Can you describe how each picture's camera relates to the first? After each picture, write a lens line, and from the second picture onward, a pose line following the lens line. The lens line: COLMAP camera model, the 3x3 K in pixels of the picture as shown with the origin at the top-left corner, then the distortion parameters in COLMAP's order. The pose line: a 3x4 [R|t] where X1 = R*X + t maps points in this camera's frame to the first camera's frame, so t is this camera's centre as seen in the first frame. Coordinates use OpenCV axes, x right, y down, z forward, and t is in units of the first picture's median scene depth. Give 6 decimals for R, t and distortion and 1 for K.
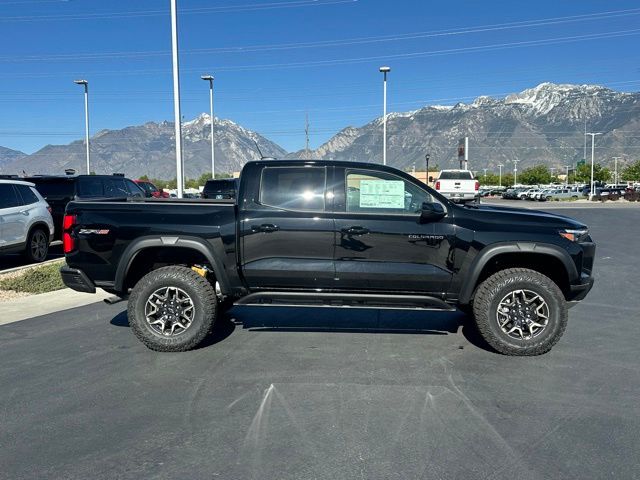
lens RADIAL K [[623.6, 0, 320.0], [0, 623.6, 240.0], [0, 0, 1]] dist [0.151172, -0.237866]
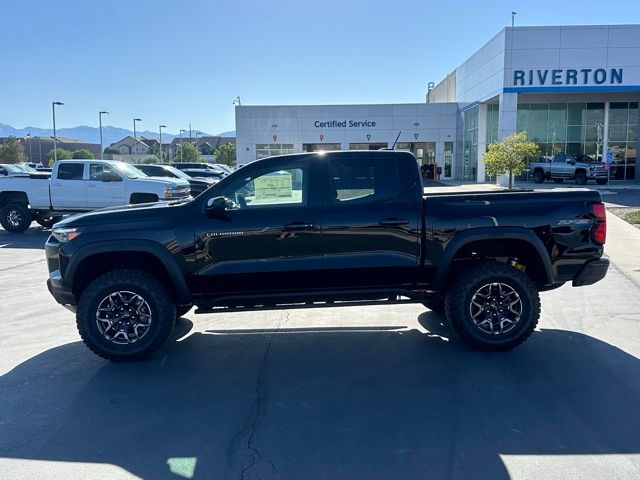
lens RADIAL K [[626.6, 0, 315.0], [0, 626.6, 240.3], [0, 0, 1]] dist [0.175603, -0.348468]
pose [[-0.995655, 0.026111, -0.089382, 0.130095], [0.009432, 0.983224, 0.182159, -0.193461], [0.092639, 0.180525, -0.979198, 2.203855]]
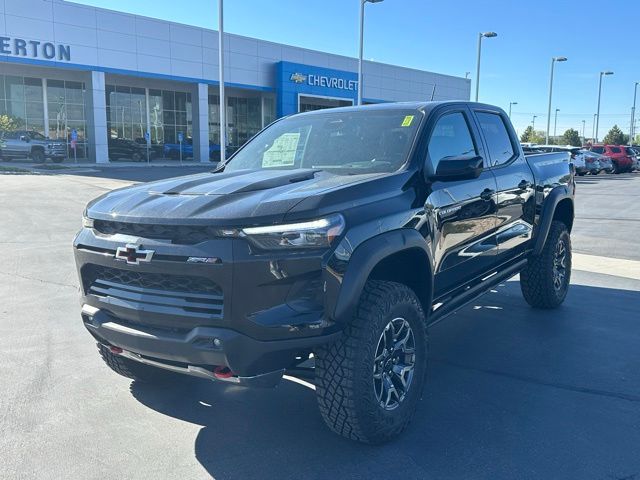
lens RADIAL K [[623.6, 0, 320.0], [0, 623.6, 240.0], [0, 0, 1]] dist [0.151172, -0.237866]
pose [[-0.526984, 0.126688, -0.840380, 0.796799], [-0.060567, 0.980715, 0.185823, -0.114125], [0.847715, 0.148825, -0.509148, 1.491462]]
